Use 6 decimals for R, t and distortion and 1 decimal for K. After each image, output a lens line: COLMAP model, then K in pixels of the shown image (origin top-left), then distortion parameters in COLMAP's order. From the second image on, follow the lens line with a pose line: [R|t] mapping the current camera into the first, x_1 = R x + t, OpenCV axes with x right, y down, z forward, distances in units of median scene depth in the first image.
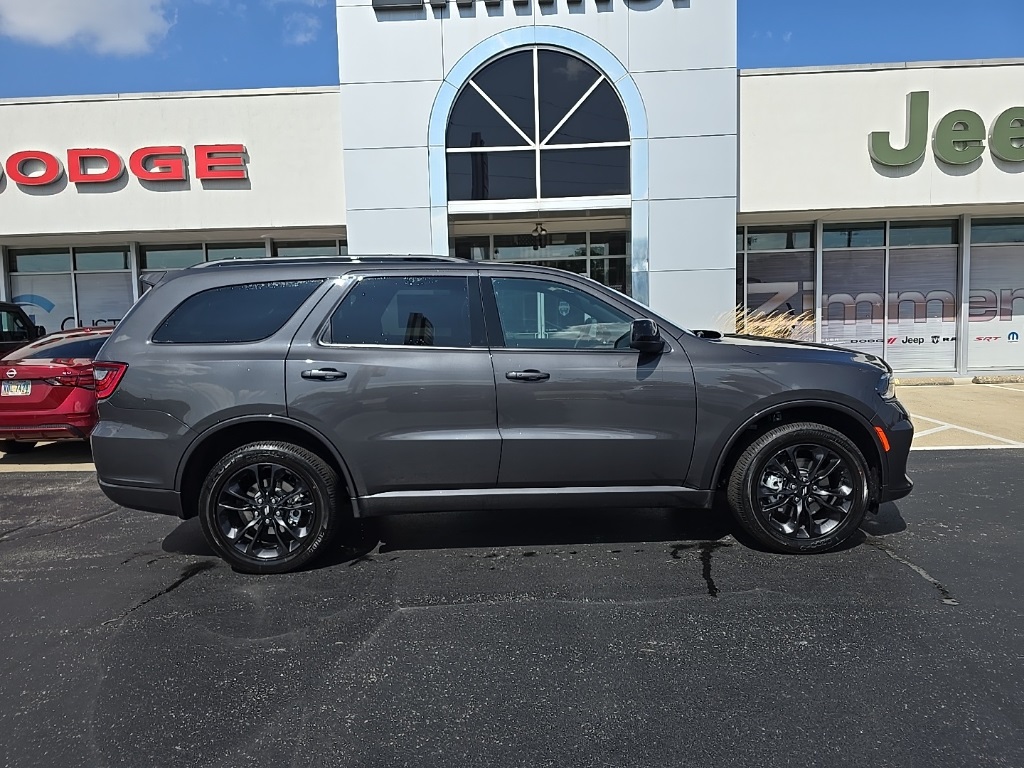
lens RADIAL K [[689.9, 0, 516.7], [0, 689.9, 378.9], [0, 0, 1]] dist [0.066369, -0.060305]
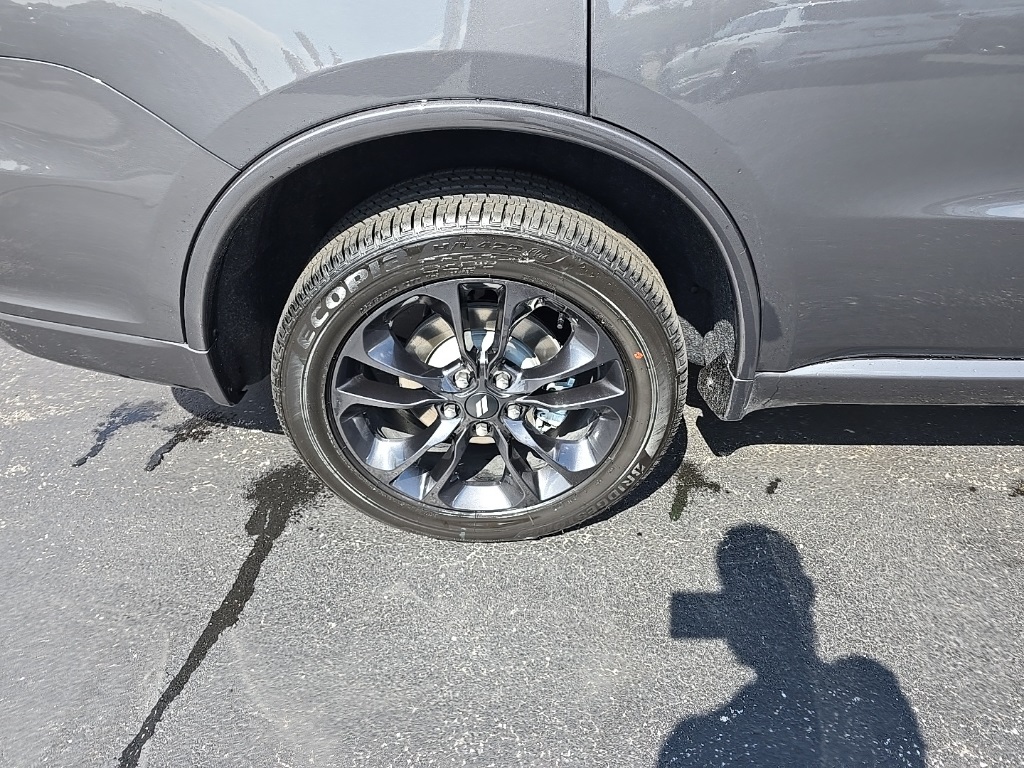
lens RADIAL K [[689.9, 0, 516.7], [0, 689.9, 378.9], [0, 0, 1]] dist [0.066369, -0.060305]
pose [[0.999374, 0.015688, 0.031716, -0.336576], [-0.029522, 0.863777, 0.503009, 0.010889], [-0.019504, -0.503630, 0.863699, 0.690694]]
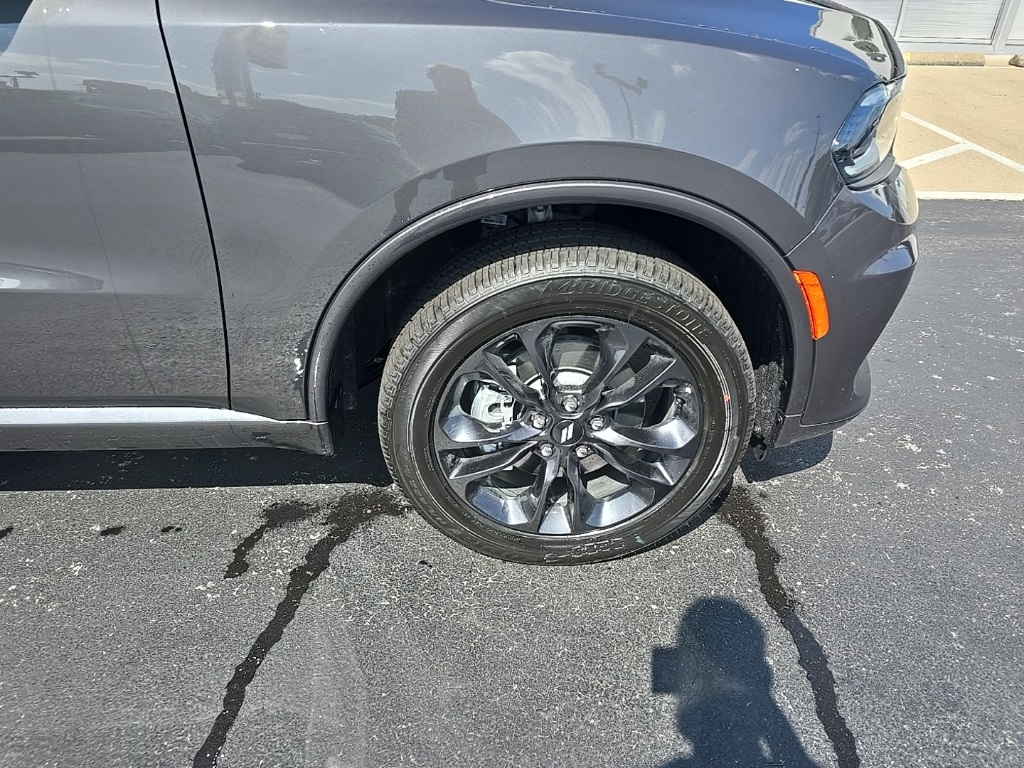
lens RADIAL K [[689.9, 0, 516.7], [0, 689.9, 378.9], [0, 0, 1]] dist [0.066369, -0.060305]
pose [[0.998462, 0.025624, 0.049160, 0.355495], [-0.045091, 0.891239, 0.451286, -0.022891], [-0.032250, -0.452809, 0.891024, 0.671490]]
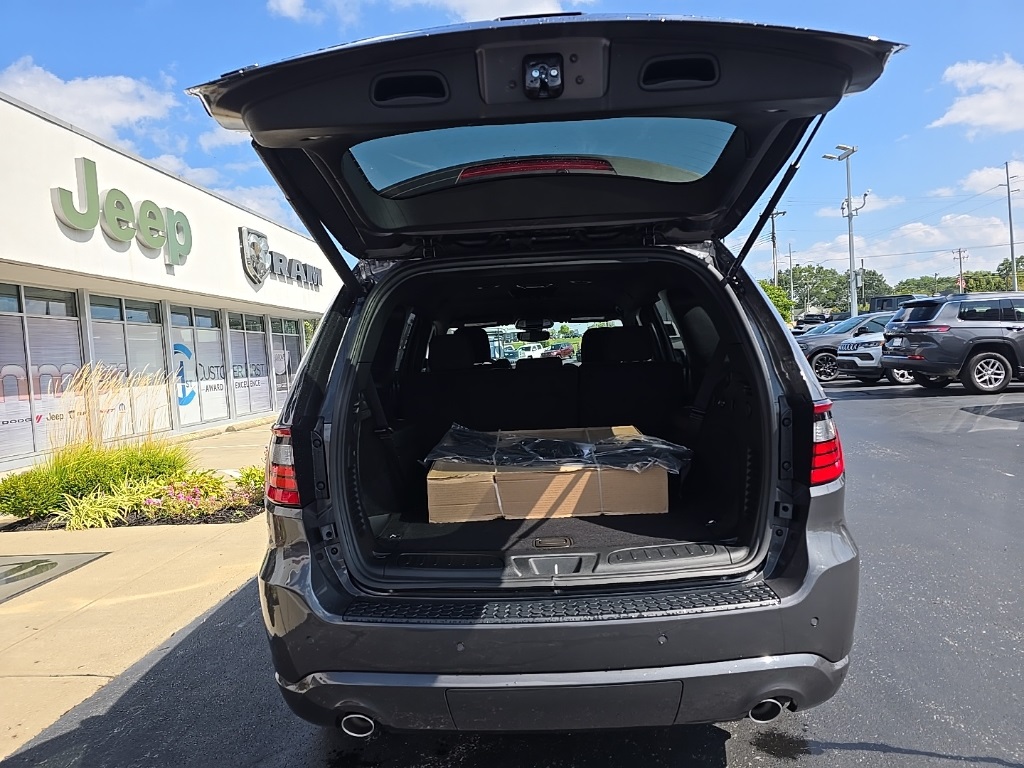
lens RADIAL K [[689.9, 0, 516.7], [0, 689.9, 378.9], [0, 0, 1]] dist [0.066369, -0.060305]
pose [[0.027226, -0.007878, 0.999598, -1.069586], [0.138310, 0.990381, 0.004038, -0.078296], [-0.990015, 0.138144, 0.028054, 1.173356]]
